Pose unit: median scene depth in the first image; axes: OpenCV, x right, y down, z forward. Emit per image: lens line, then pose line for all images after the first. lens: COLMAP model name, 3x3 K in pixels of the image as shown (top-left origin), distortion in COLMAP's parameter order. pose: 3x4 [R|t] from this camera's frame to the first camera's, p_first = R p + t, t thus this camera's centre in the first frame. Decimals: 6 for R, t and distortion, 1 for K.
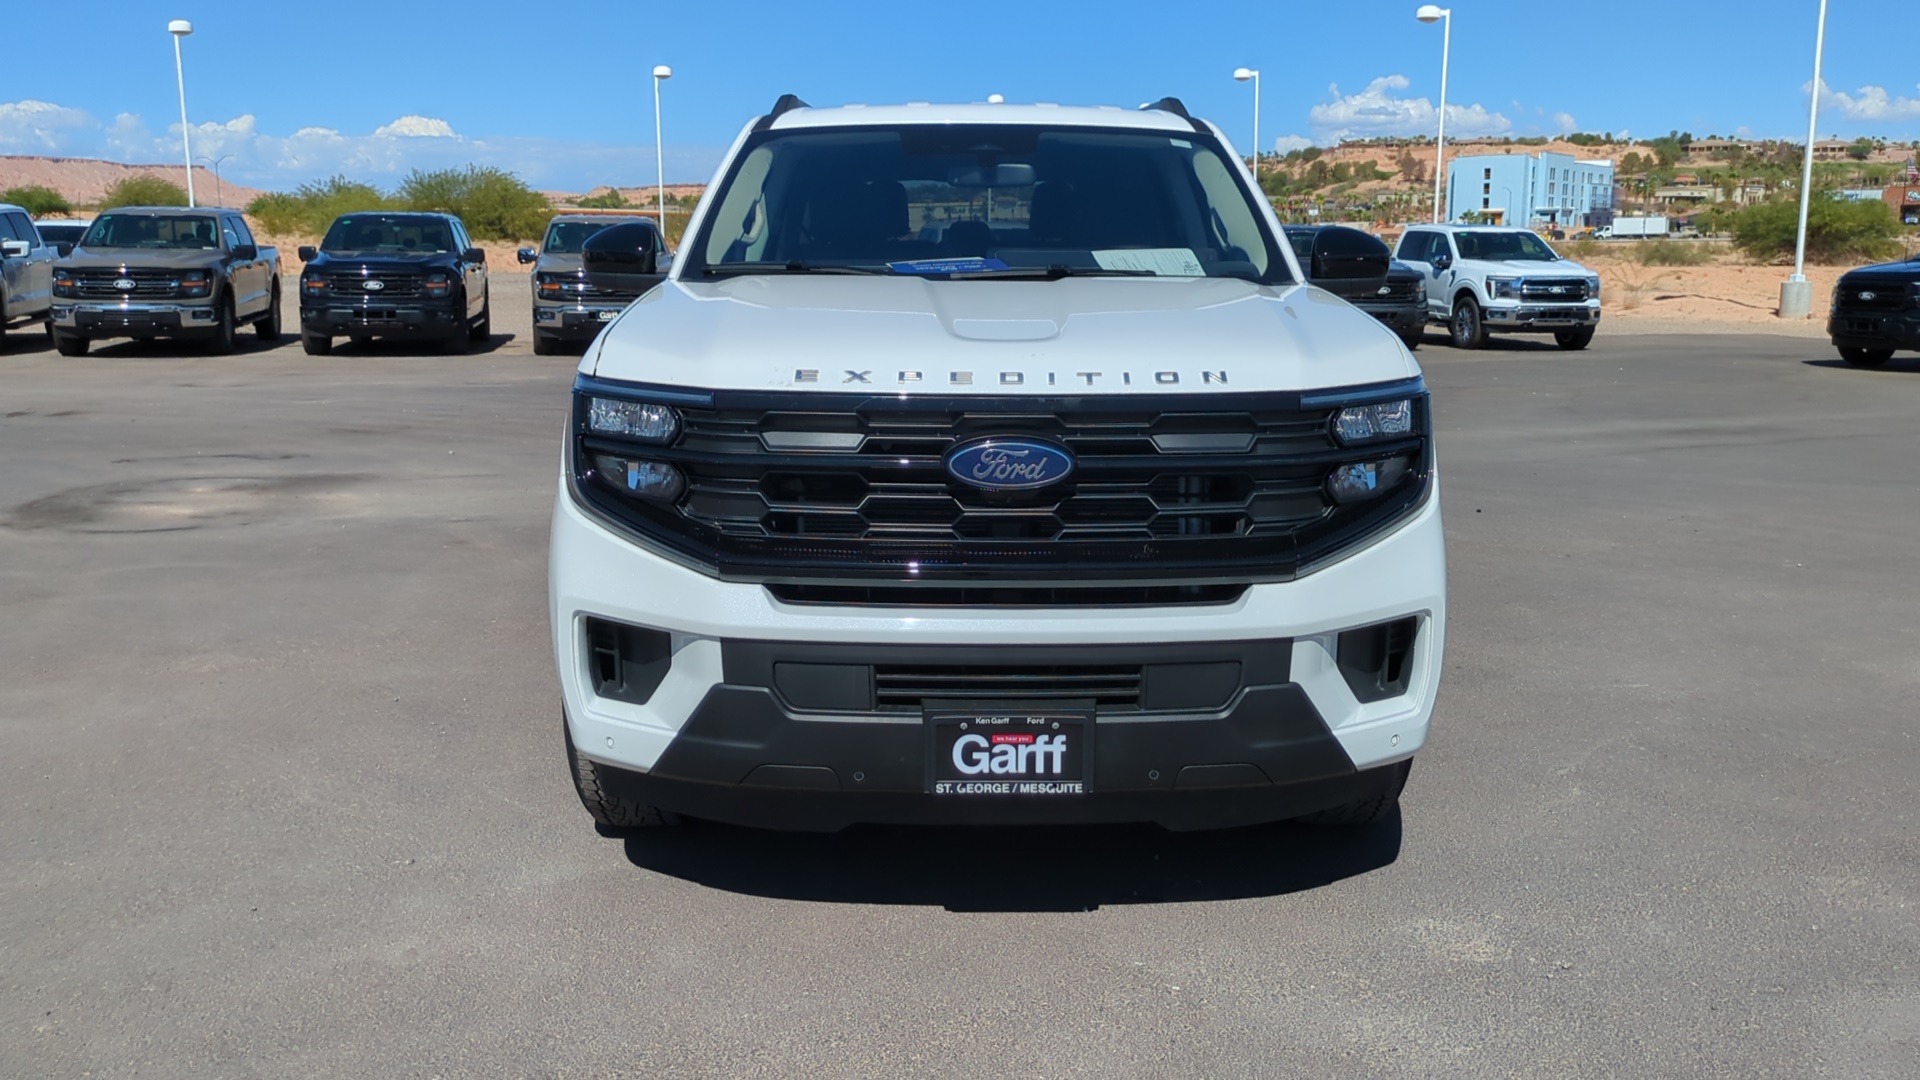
lens RADIAL K [[1643.5, 0, 979.6], [0, 1643.5, 532.7], [0, 0, 1]] dist [0.074695, -0.087657]
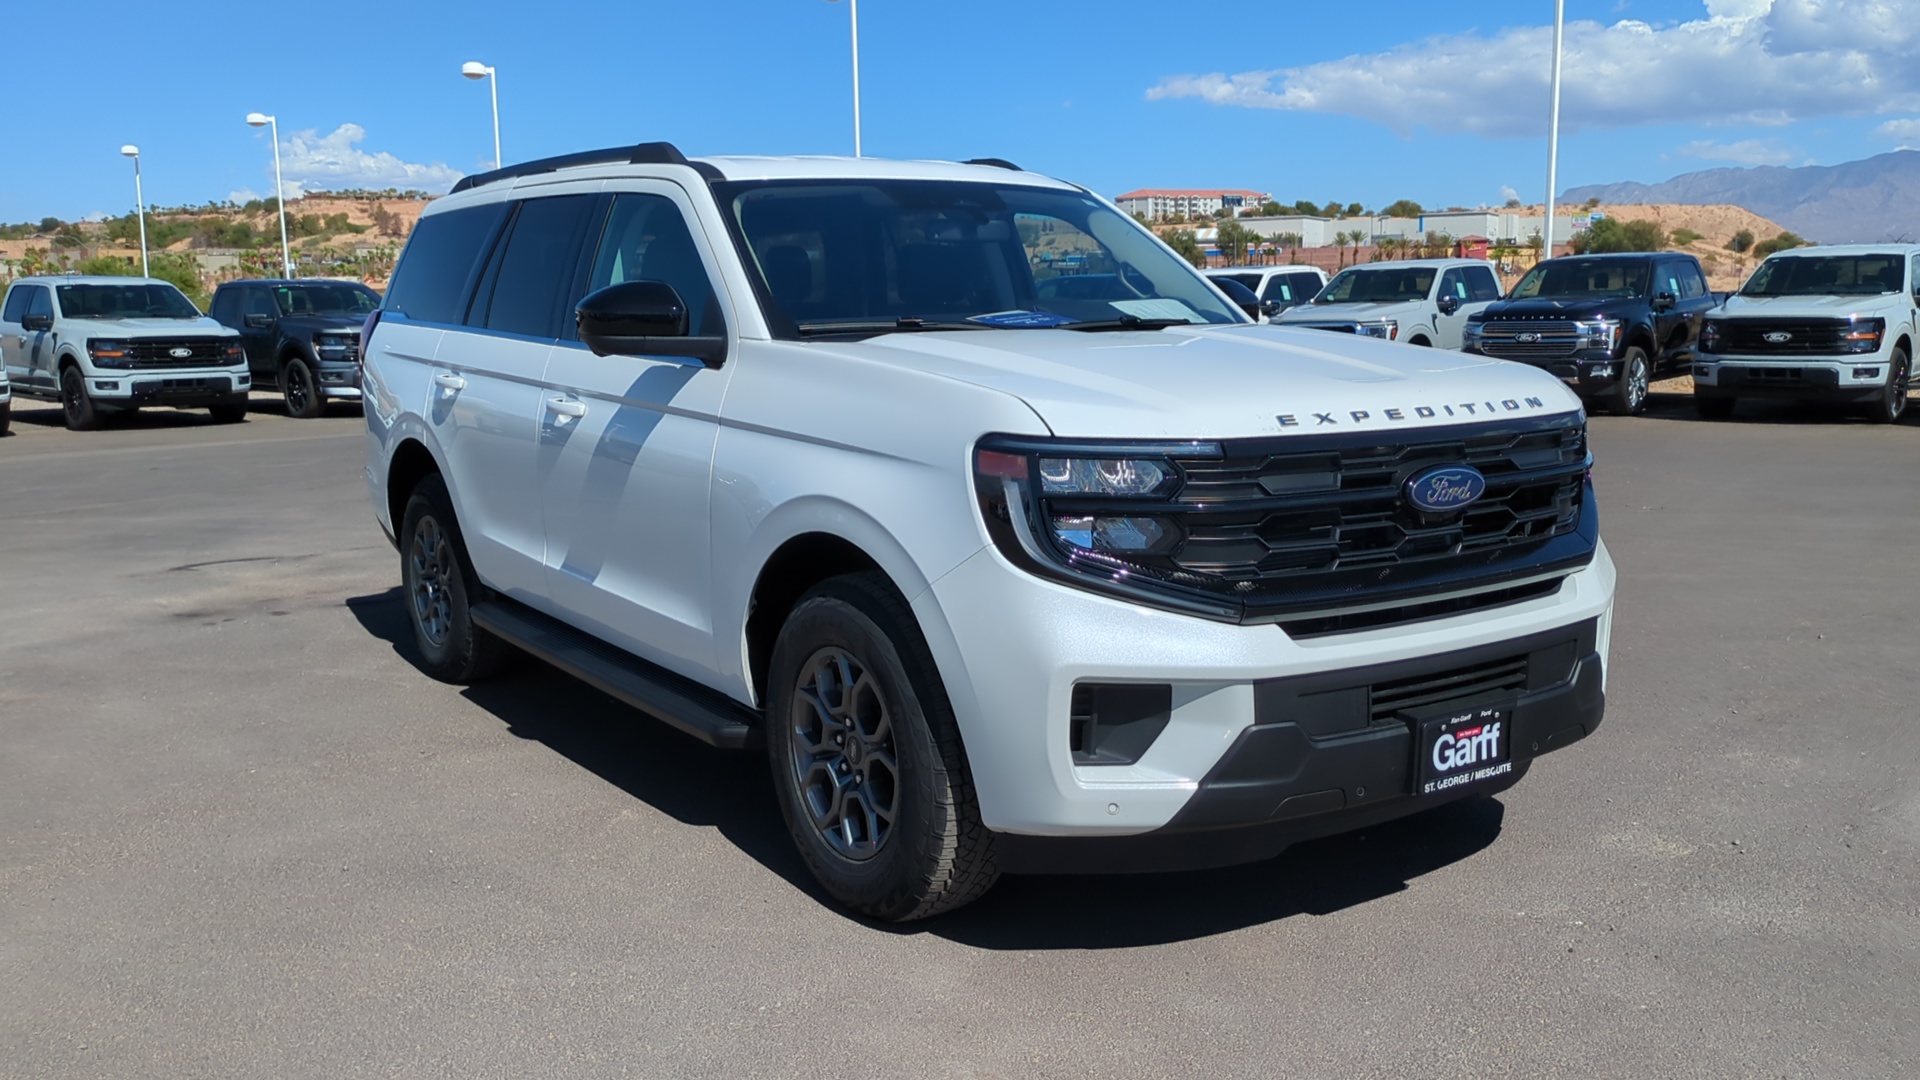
lens RADIAL K [[1640.0, 0, 982.2], [0, 1640.0, 534.0], [0, 0, 1]] dist [0.081159, -0.161428]
pose [[0.827010, -0.091817, 0.554639, -0.852270], [0.108892, 0.994051, 0.002192, -0.046726], [-0.551541, 0.058583, 0.832088, 0.238985]]
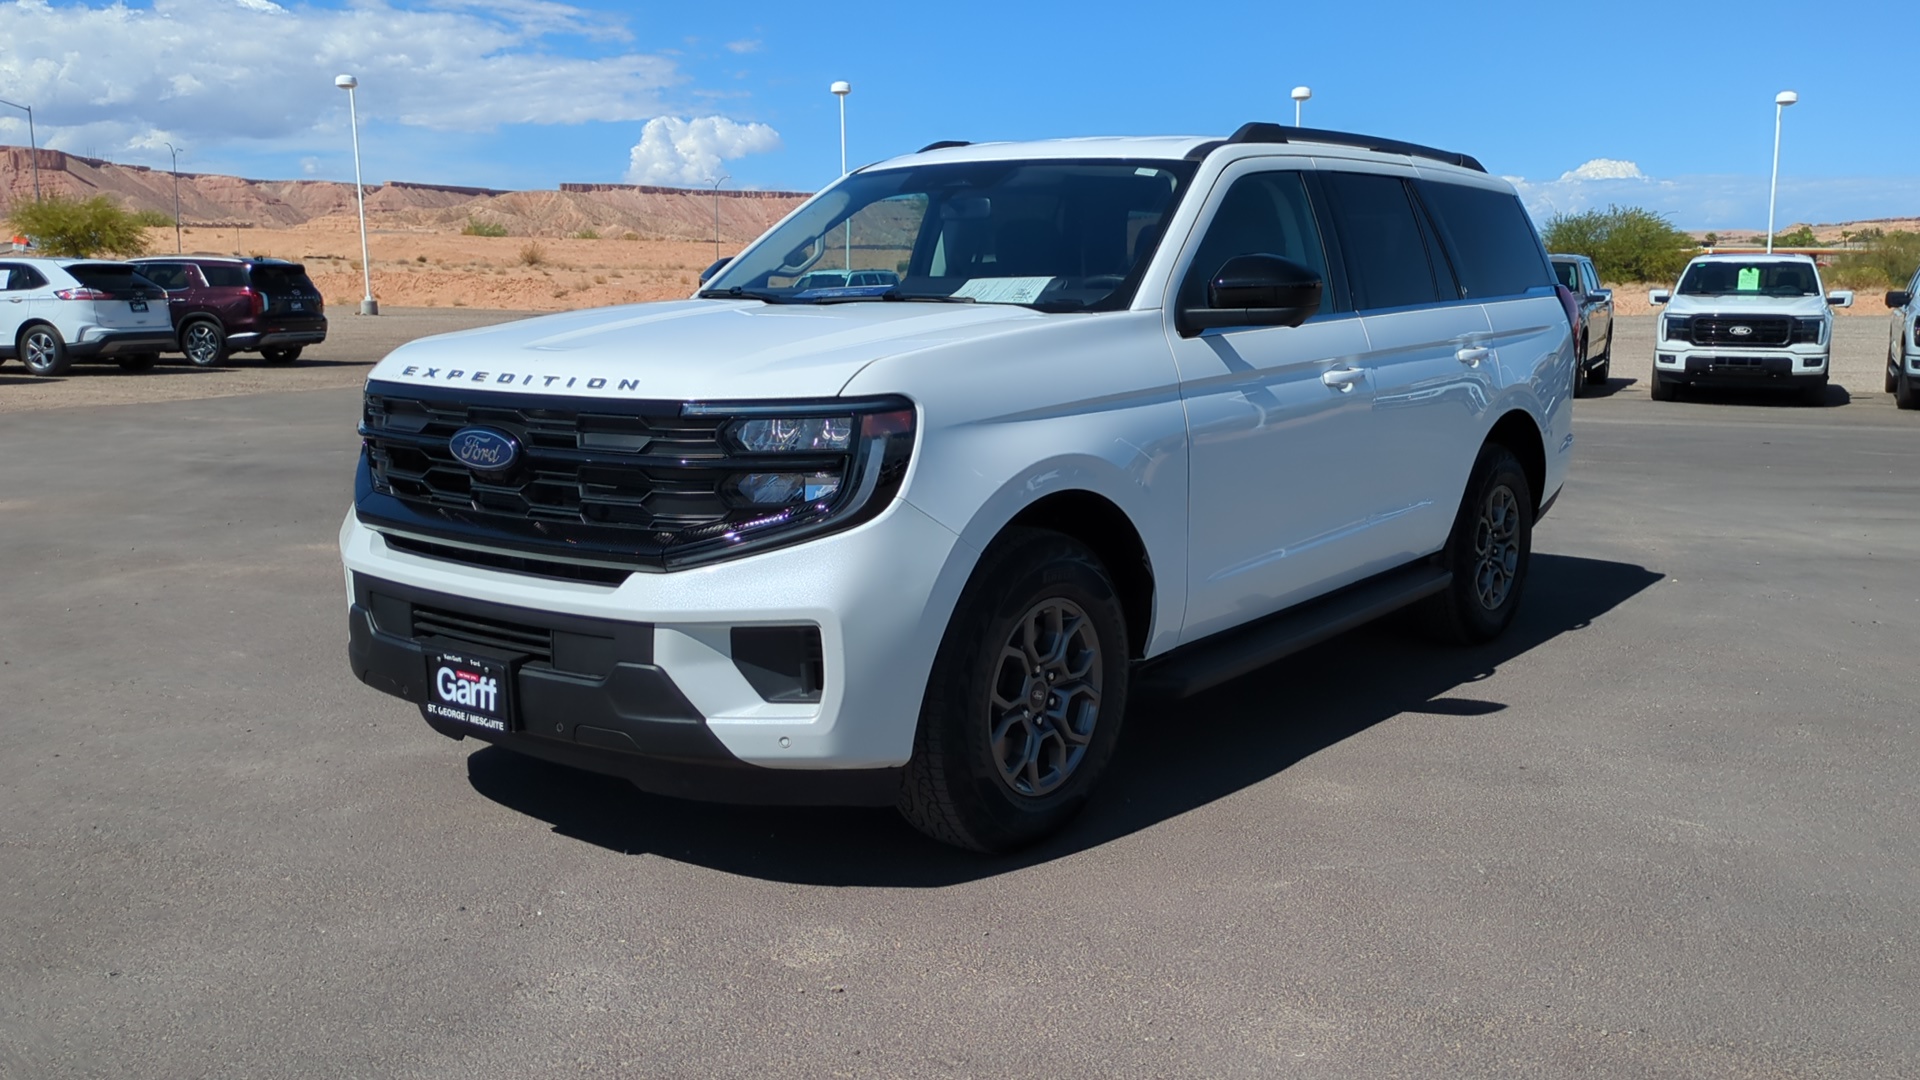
lens RADIAL K [[1640.0, 0, 982.2], [0, 1640.0, 534.0], [0, 0, 1]] dist [0.081159, -0.161428]
pose [[0.789126, 0.093415, -0.607087, 1.028539], [-0.107943, 0.994077, 0.012653, -0.033644], [0.604673, 0.055546, 0.794535, 0.259143]]
